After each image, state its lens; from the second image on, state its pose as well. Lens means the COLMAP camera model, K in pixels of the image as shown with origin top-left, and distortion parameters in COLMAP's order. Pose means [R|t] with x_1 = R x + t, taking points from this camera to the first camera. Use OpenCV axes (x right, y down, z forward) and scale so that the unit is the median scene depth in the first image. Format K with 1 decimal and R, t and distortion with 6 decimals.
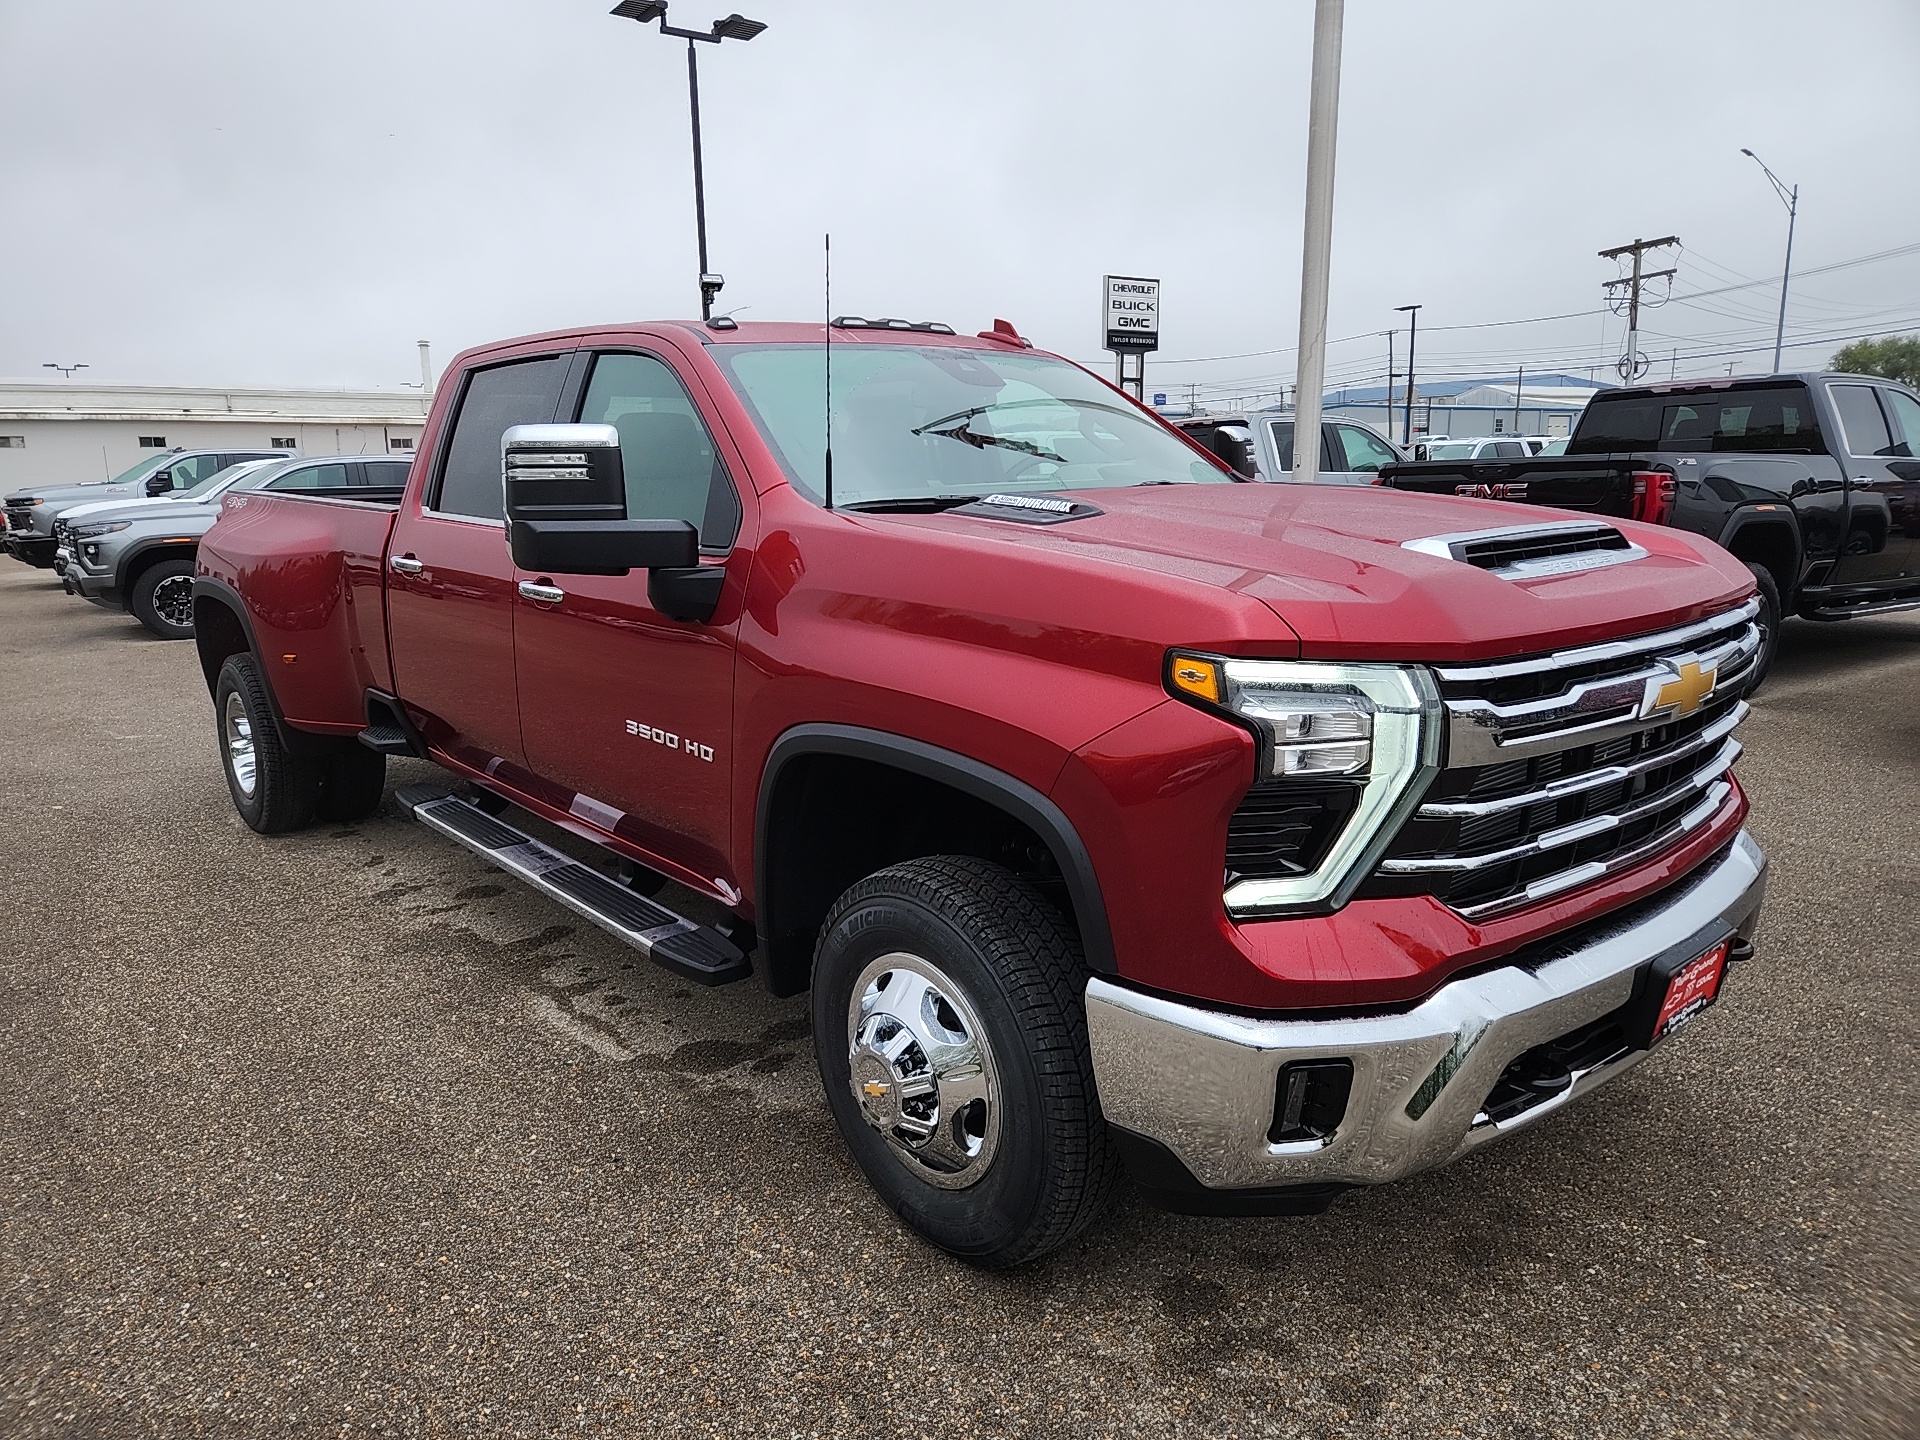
lens RADIAL K [[1317.0, 0, 943.2], [0, 1317.0, 728.1], [0, 0, 1]] dist [0.090518, -0.085190]
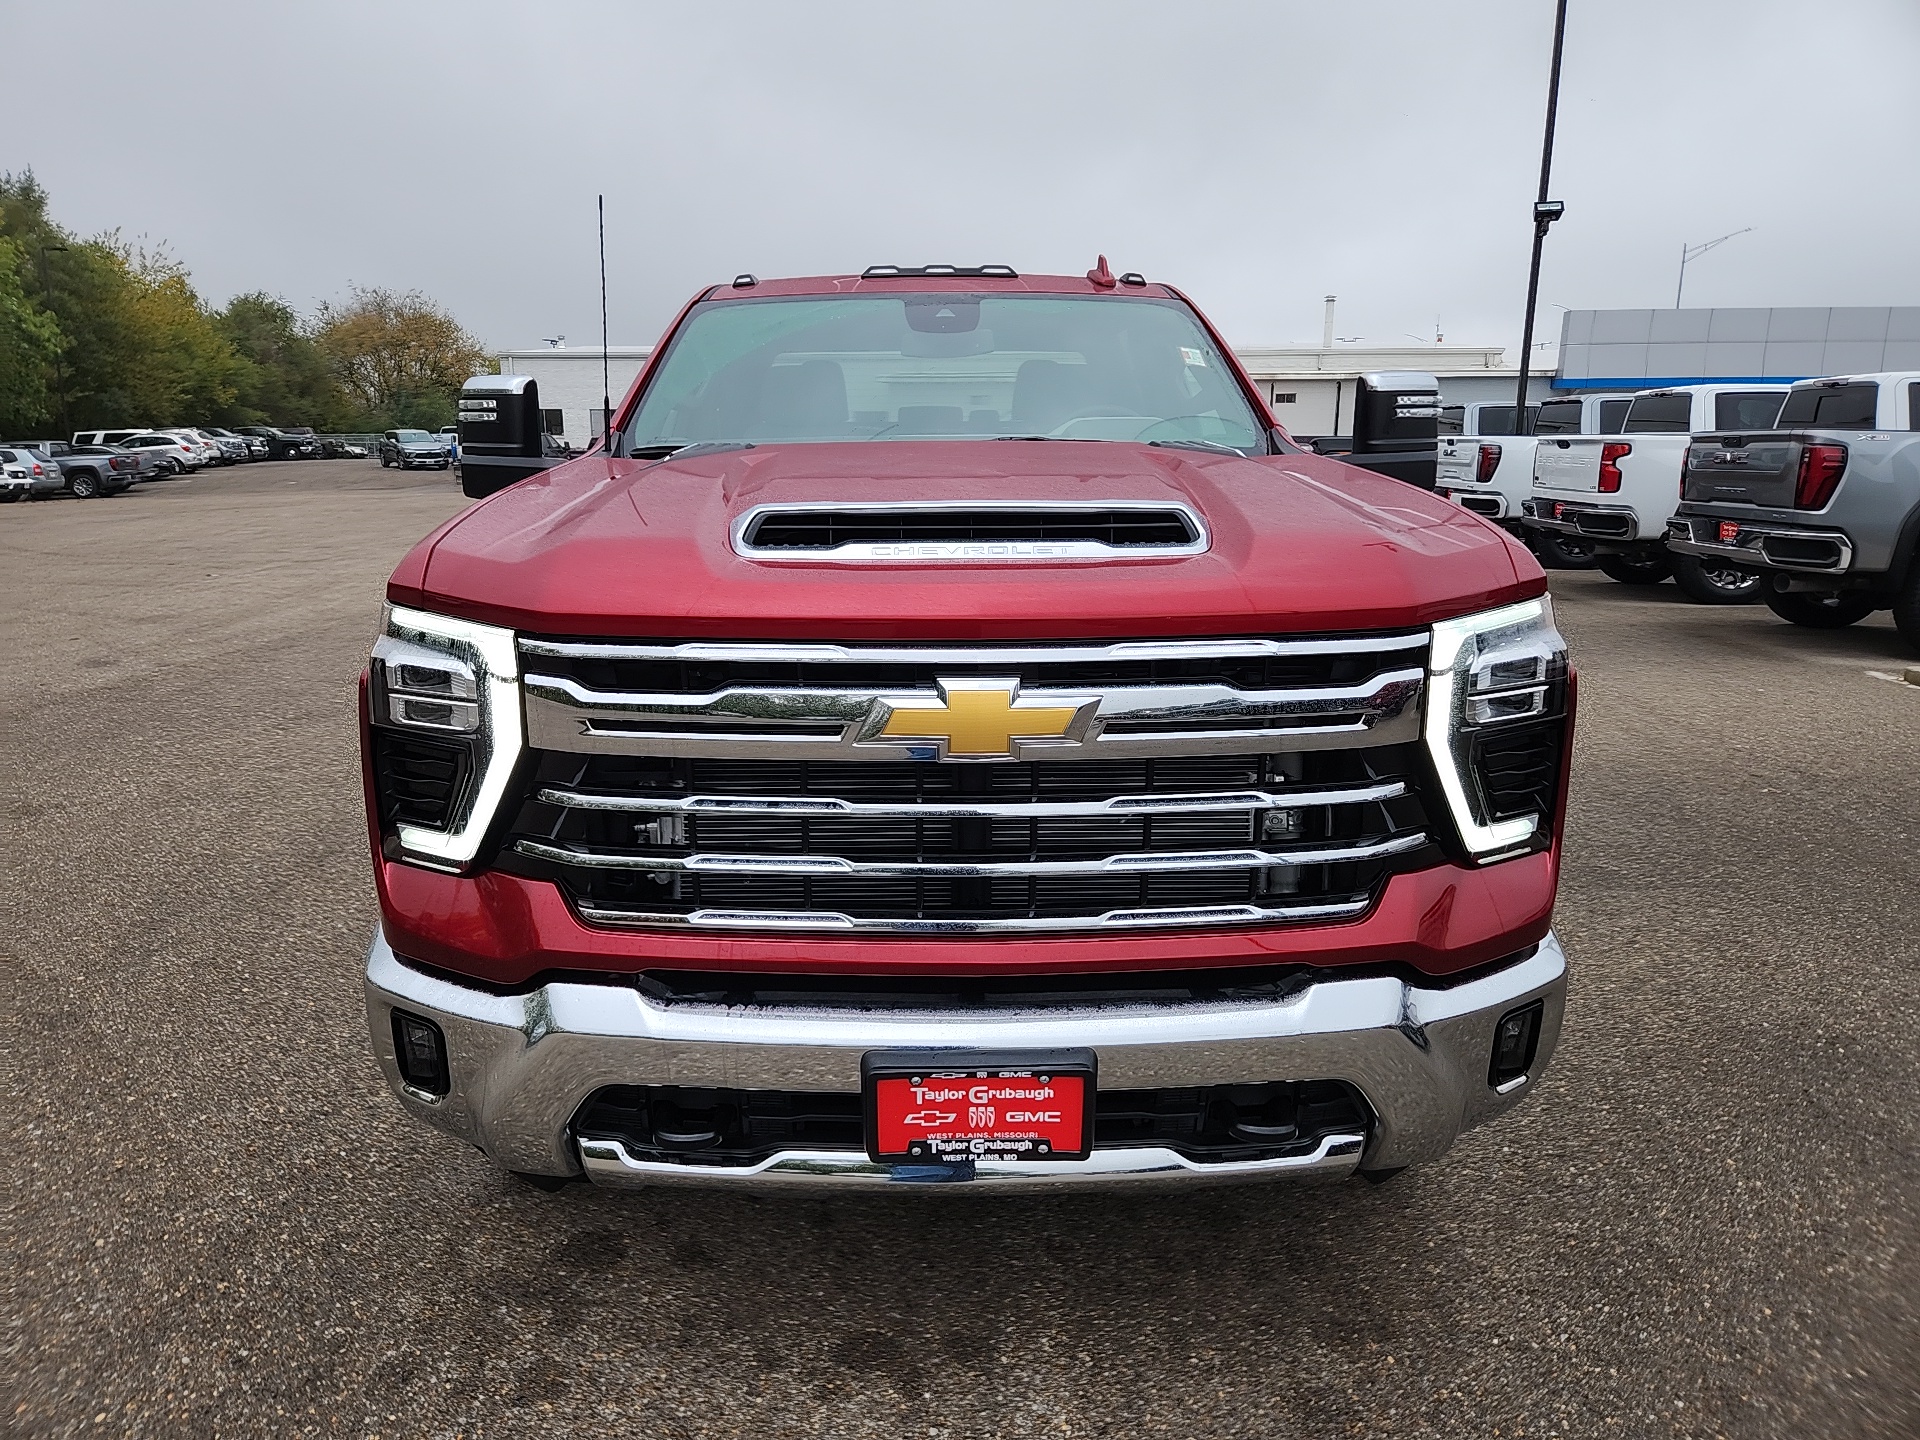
lens RADIAL K [[1317.0, 0, 943.2], [0, 1317.0, 728.1], [0, 0, 1]] dist [0.090518, -0.085190]
pose [[0.755542, 0.161623, -0.634850, 0.969903], [-0.140534, 0.986515, 0.083900, -0.082861], [0.639849, 0.025828, 0.768066, 0.392412]]
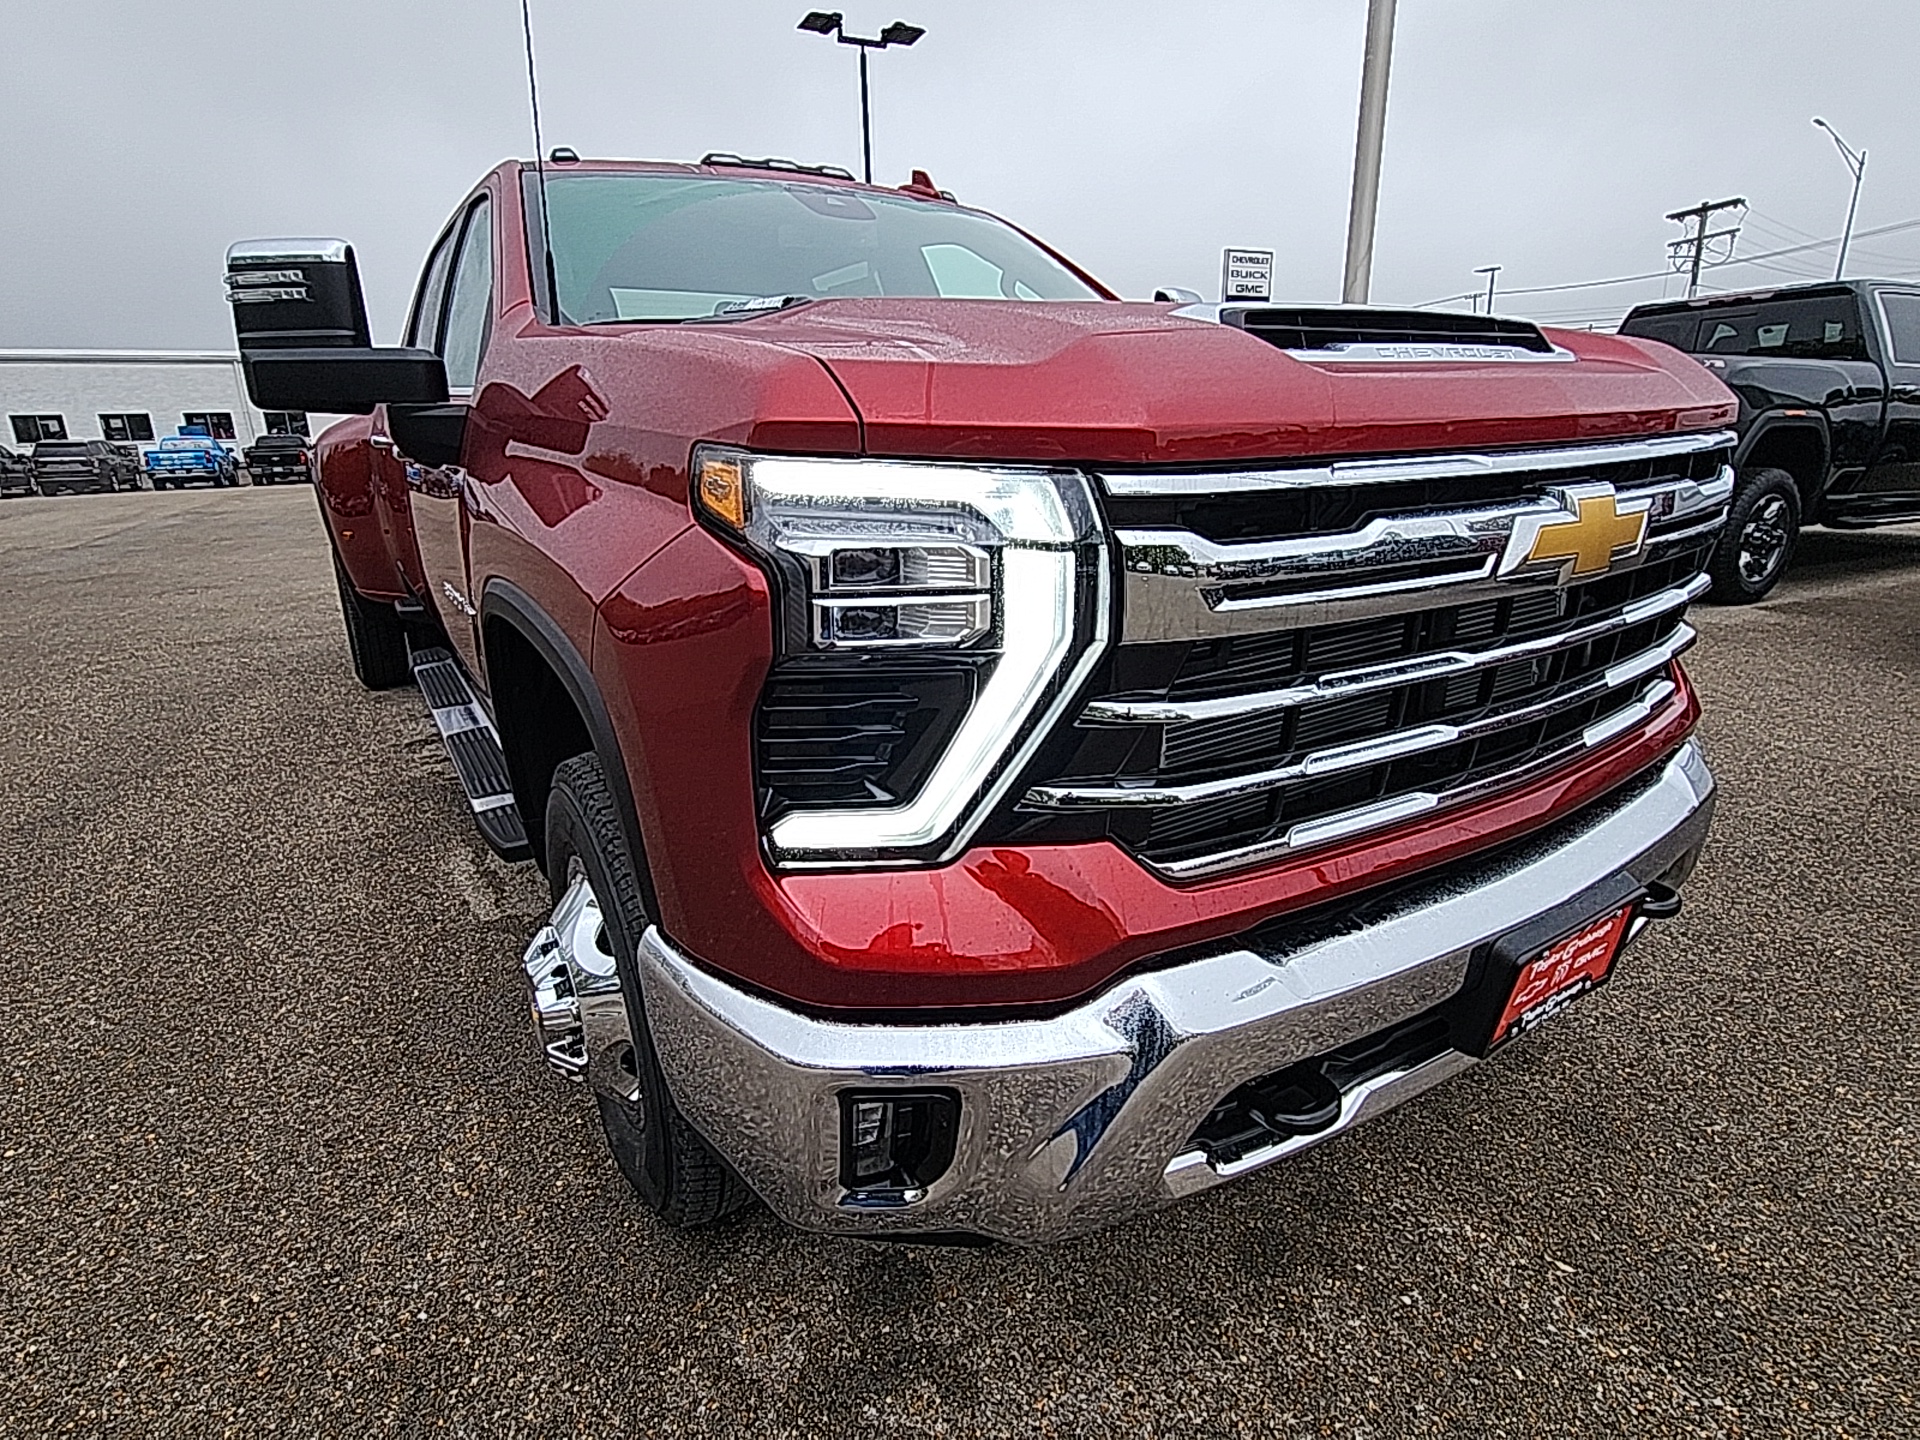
lens RADIAL K [[983.3, 0, 954.0], [0, 983.3, 720.7], [0, 0, 1]] dist [0.013835, -0.008014]
pose [[0.988492, 0.037083, -0.146655, 0.305559], [-0.022225, 0.994568, 0.101688, 0.017218], [0.149629, -0.097259, 0.983947, 0.447022]]
